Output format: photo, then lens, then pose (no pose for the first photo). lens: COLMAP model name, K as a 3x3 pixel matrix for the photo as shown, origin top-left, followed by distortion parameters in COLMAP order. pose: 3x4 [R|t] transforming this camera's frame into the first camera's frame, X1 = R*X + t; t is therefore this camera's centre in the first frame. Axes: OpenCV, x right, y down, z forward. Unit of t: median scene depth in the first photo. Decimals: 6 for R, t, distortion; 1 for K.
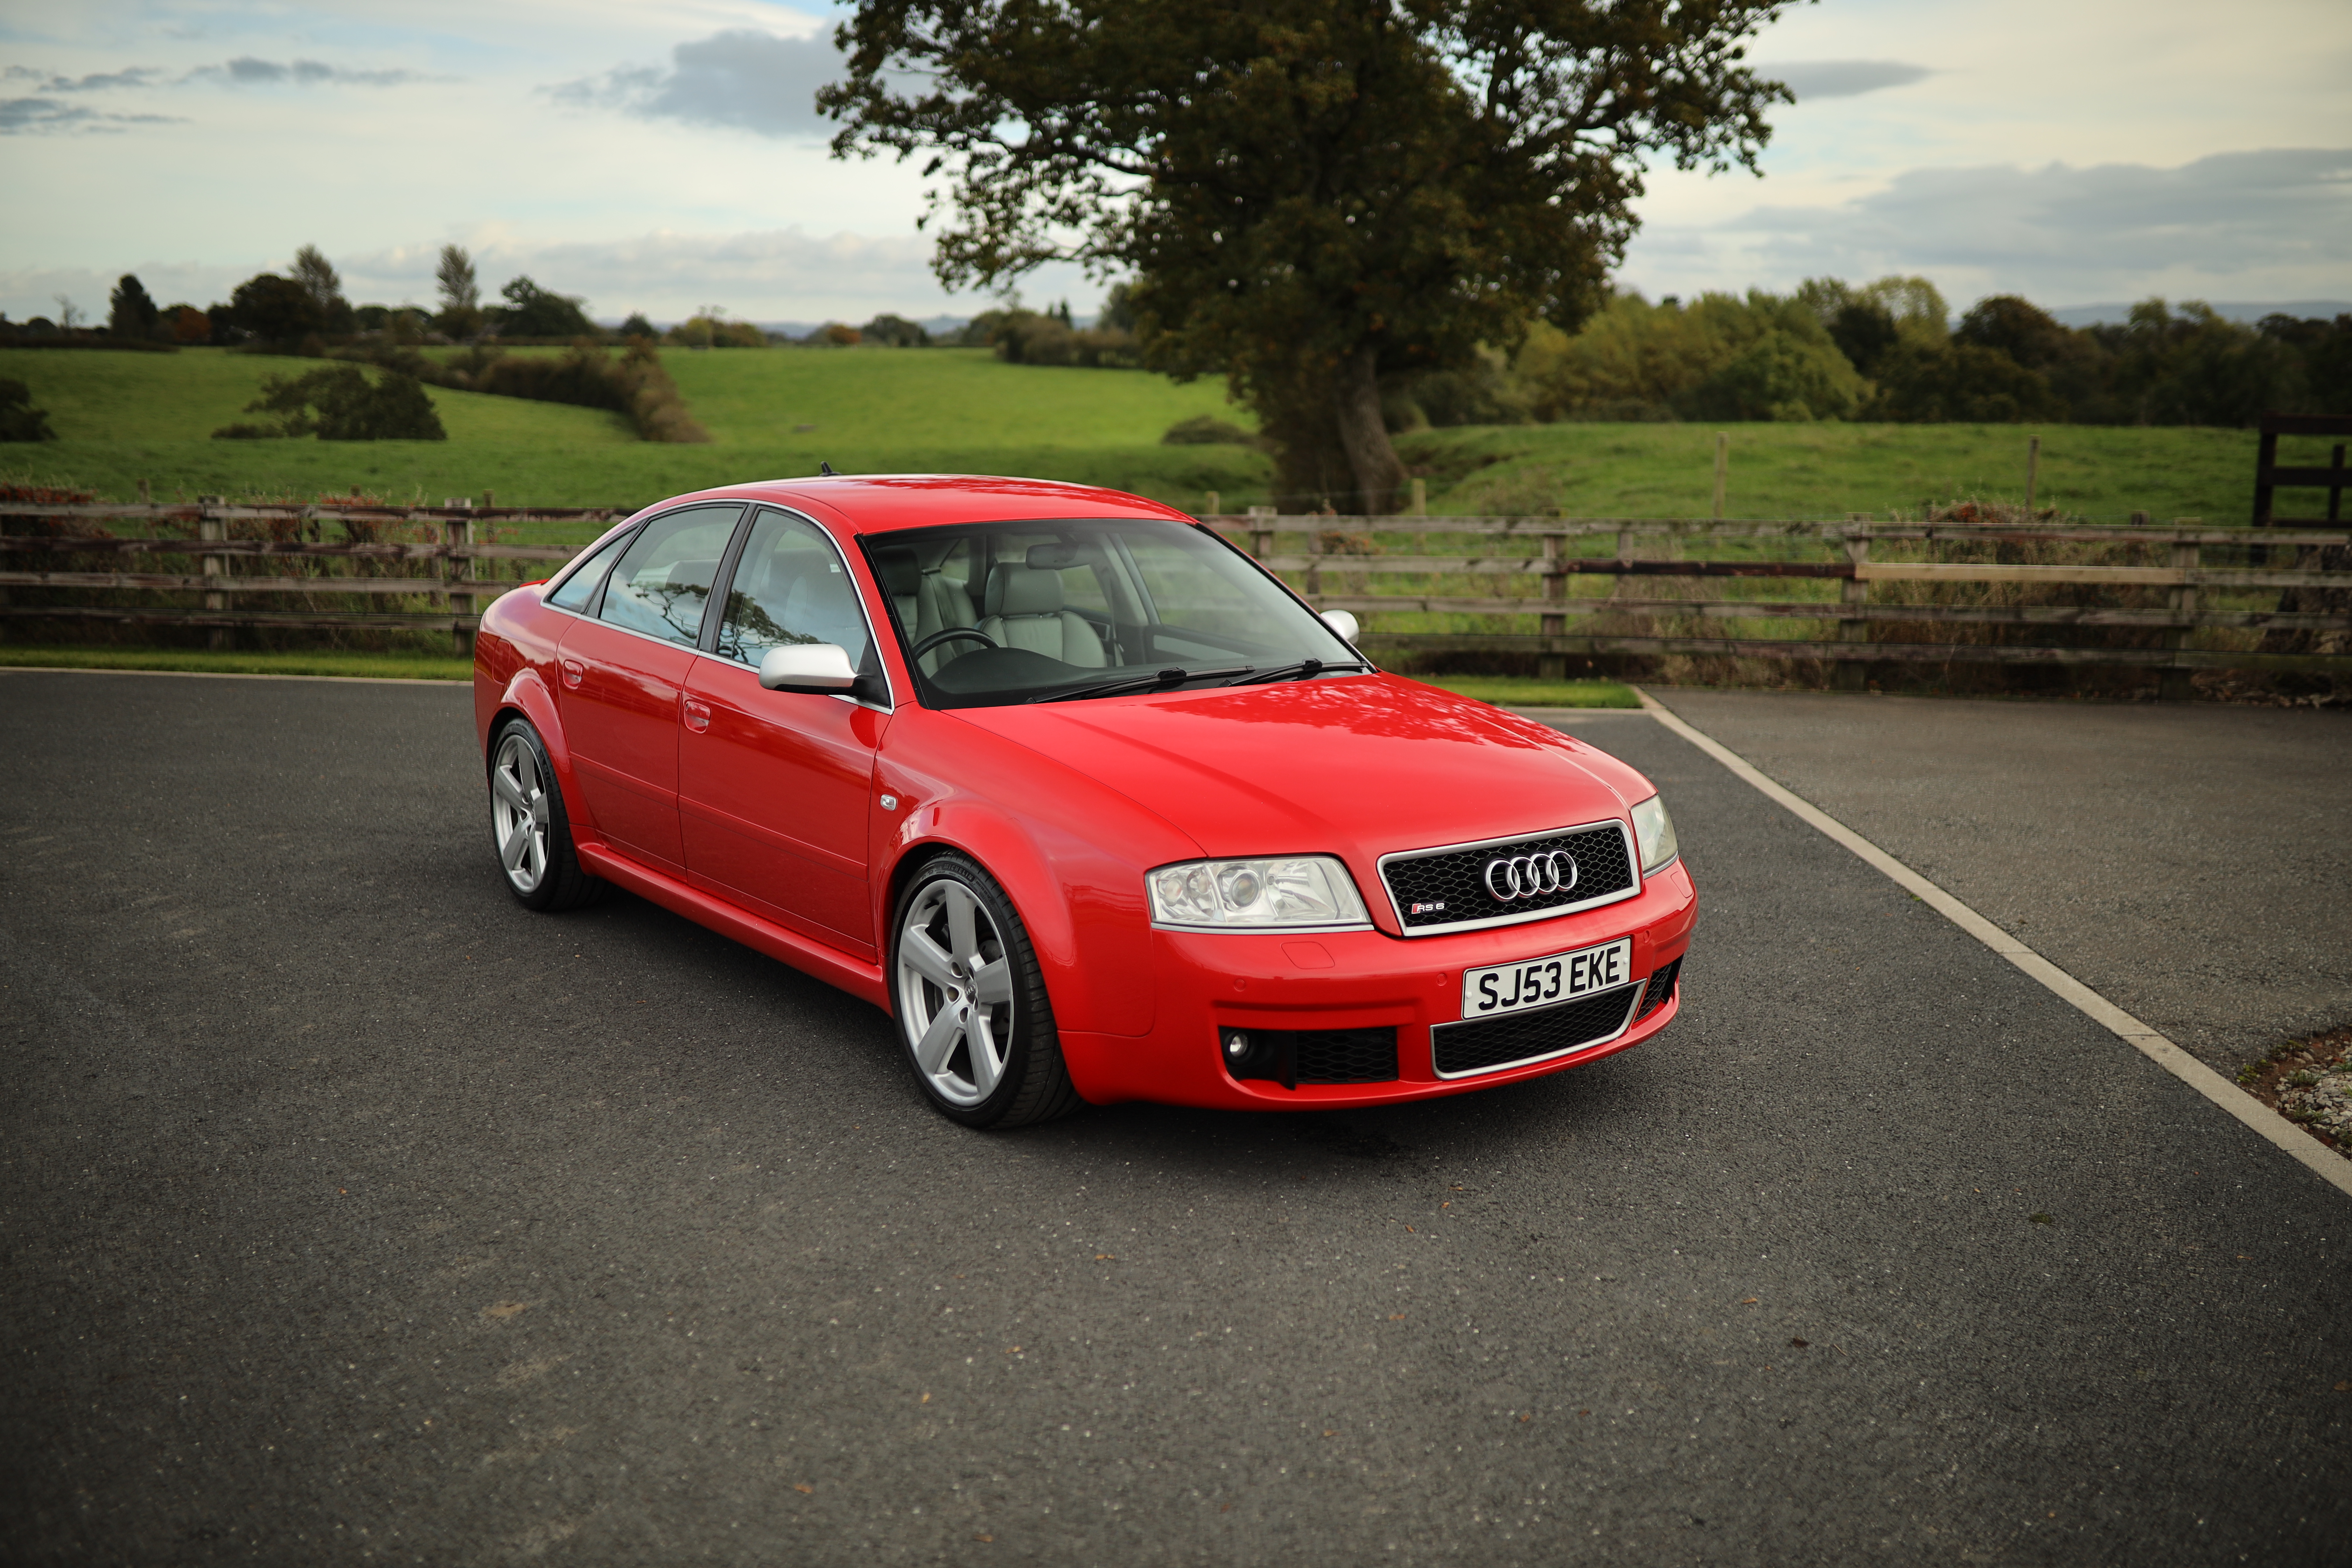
lens RADIAL K [[2235.9, 0, 1183.3], [0, 2235.9, 779.6], [0, 0, 1]] dist [-0.064166, 0.098542]
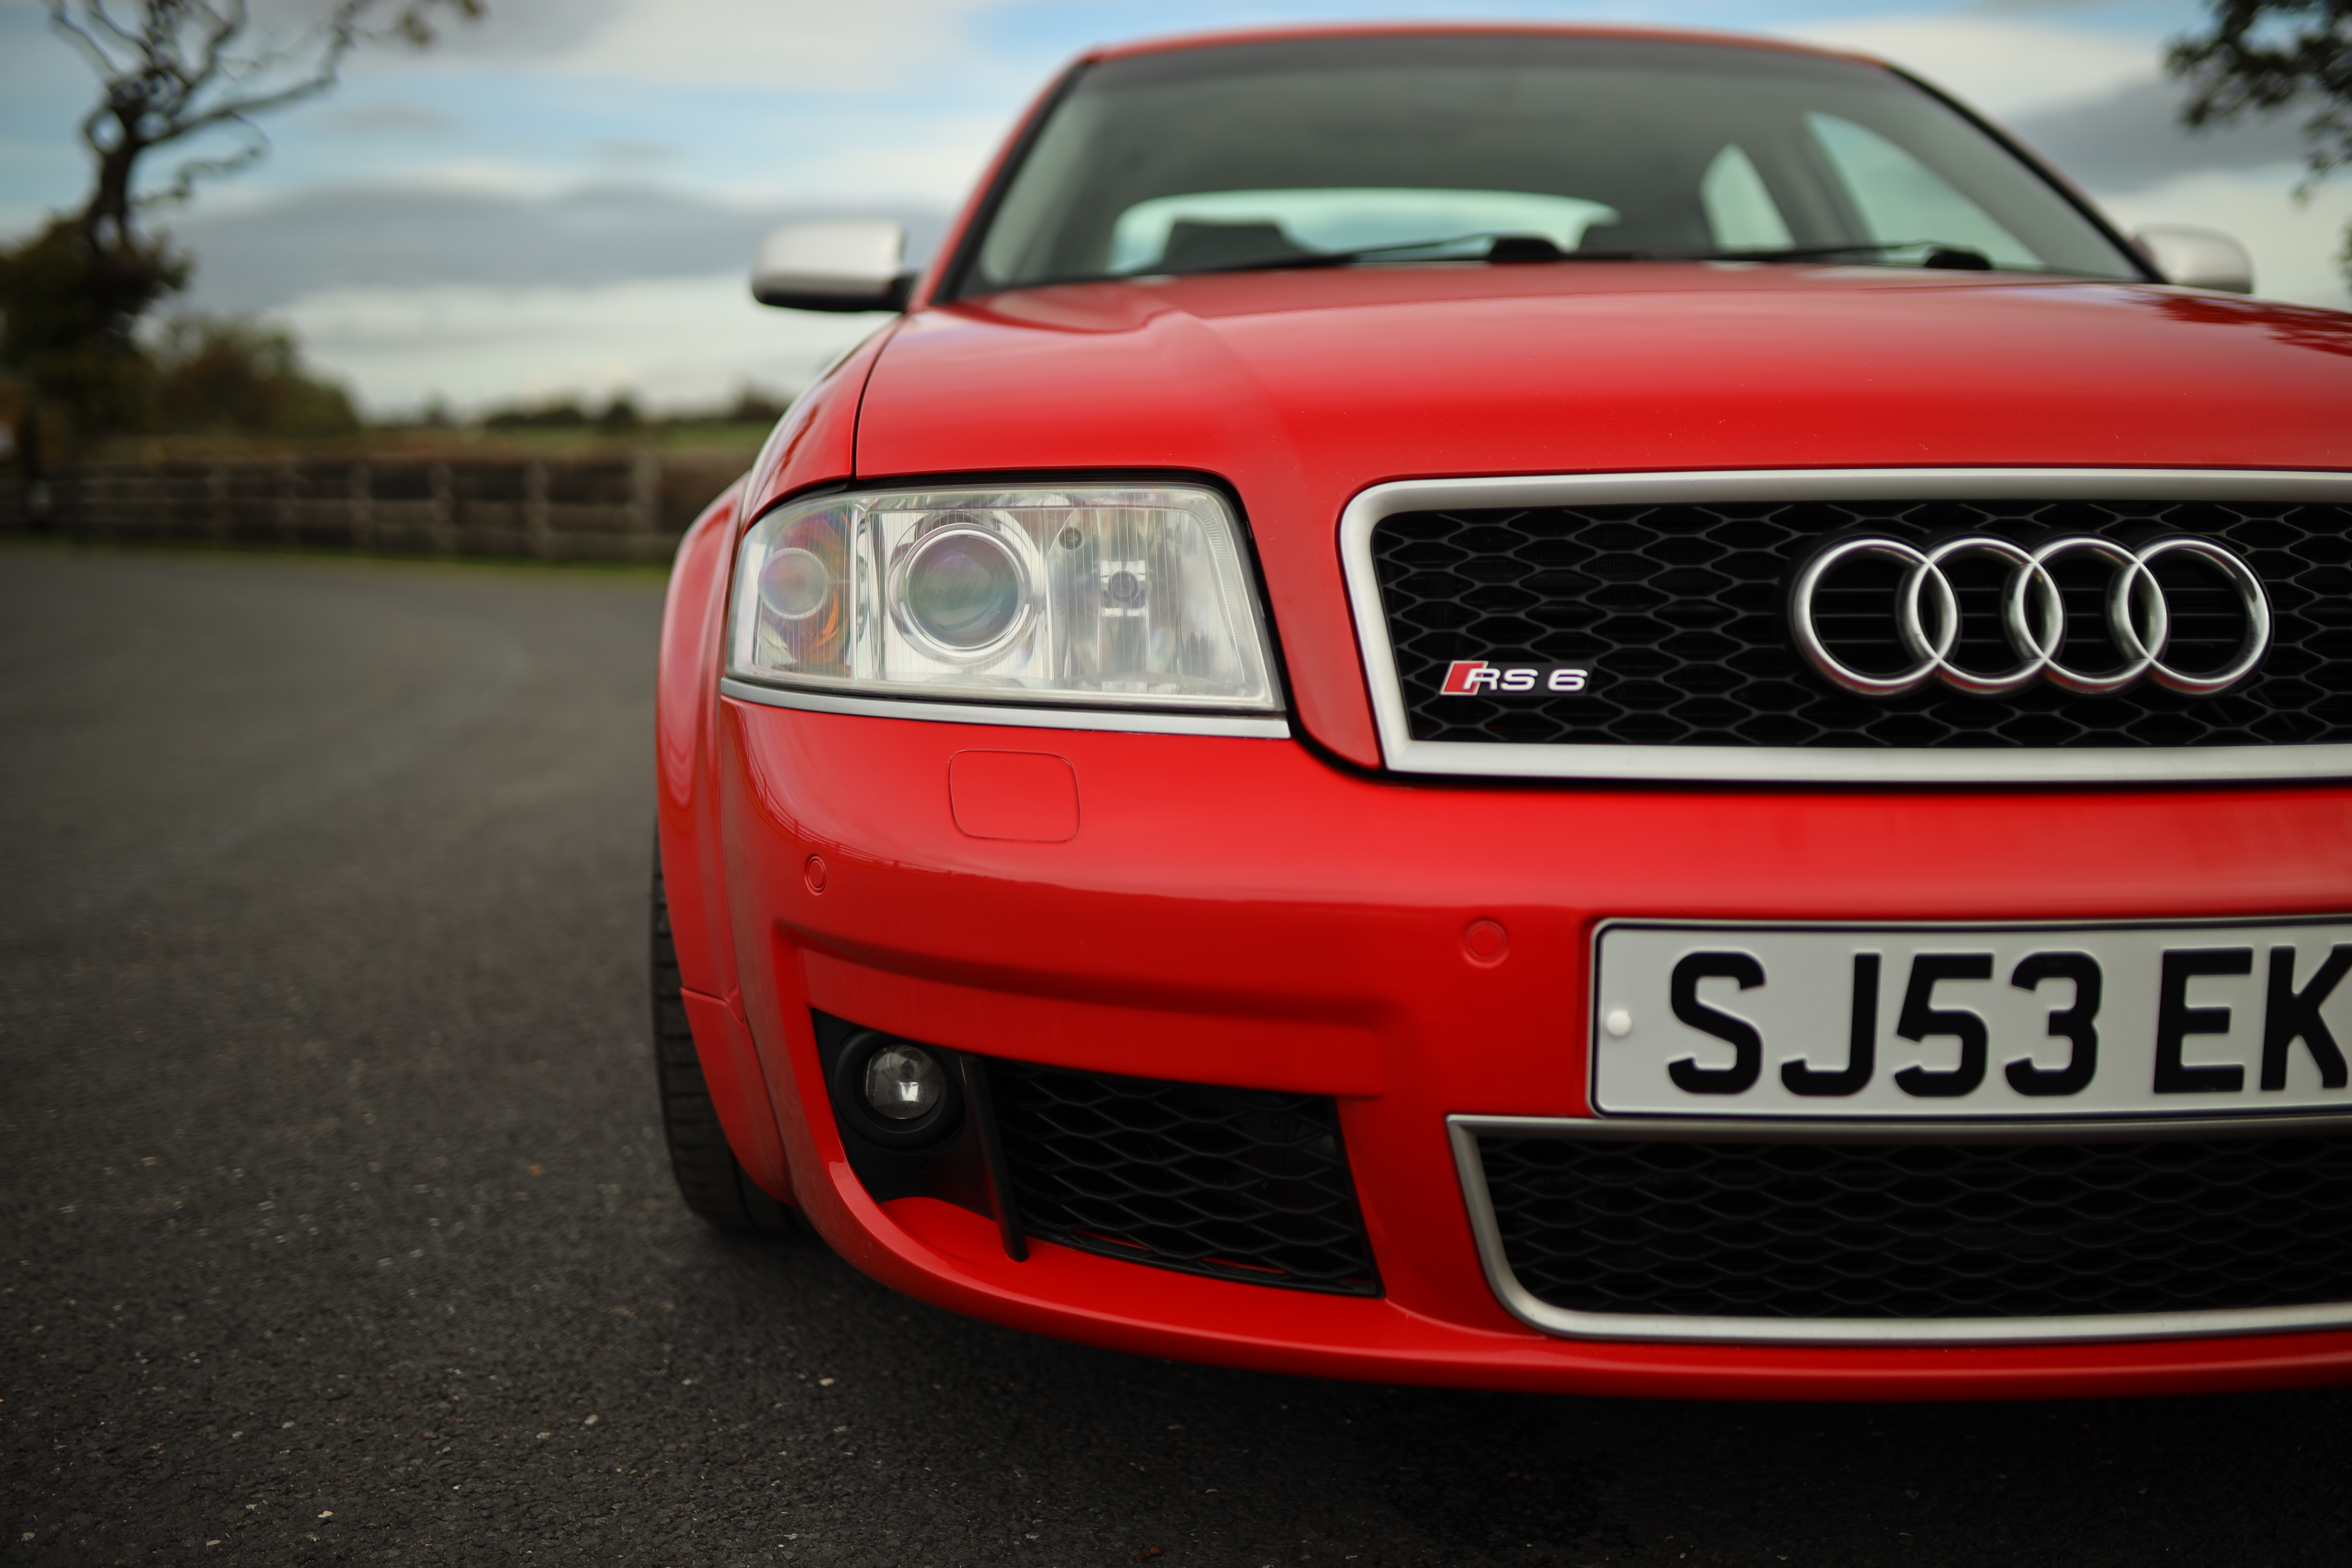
lens RADIAL K [[2235.9, 0, 1183.3], [0, 2235.9, 779.6], [0, 0, 1]] dist [-0.064166, 0.098542]
pose [[0.816973, 0.068355, -0.572611, 0.218388], [-0.088541, 0.996045, -0.007424, 0.070527], [0.569839, 0.056765, 0.819794, 0.714749]]
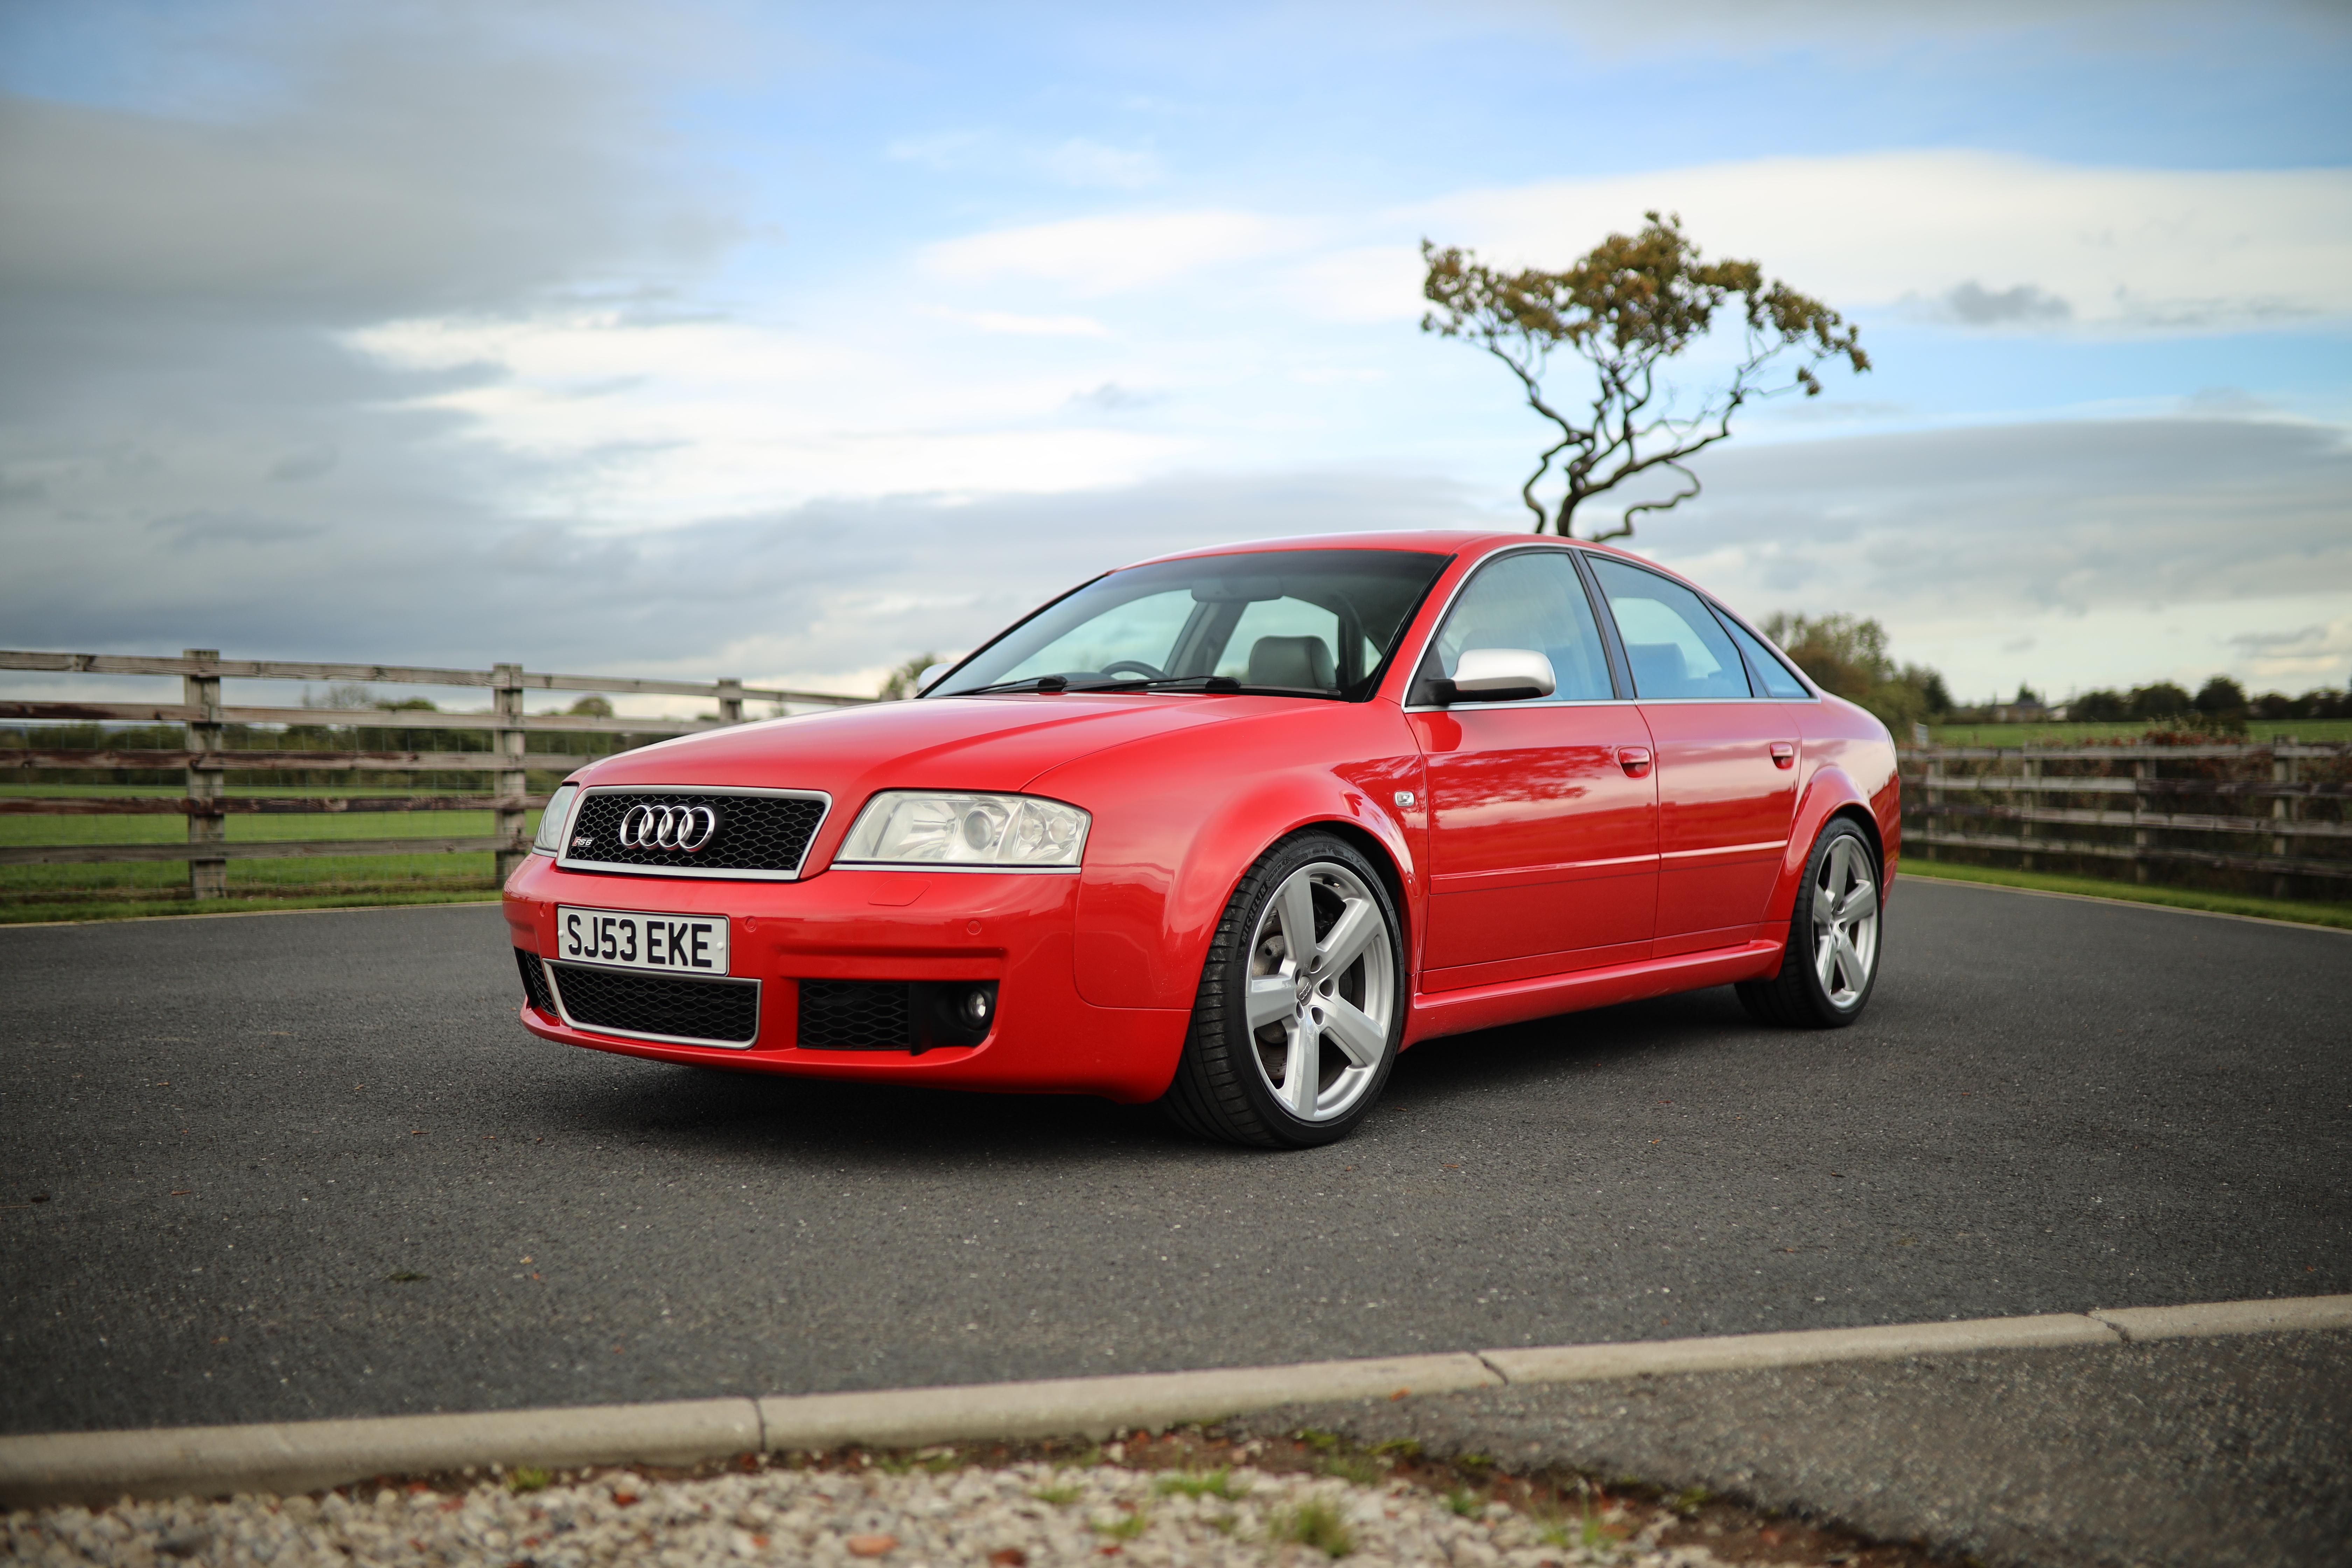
lens RADIAL K [[2235.9, 0, 1183.3], [0, 2235.9, 779.6], [0, 0, 1]] dist [-0.064166, 0.098542]
pose [[0.259491, 0.001697, -0.965744, 1.042336], [-0.166172, 0.985162, -0.042918, 0.027162], [0.951342, 0.171617, 0.255923, 0.939478]]
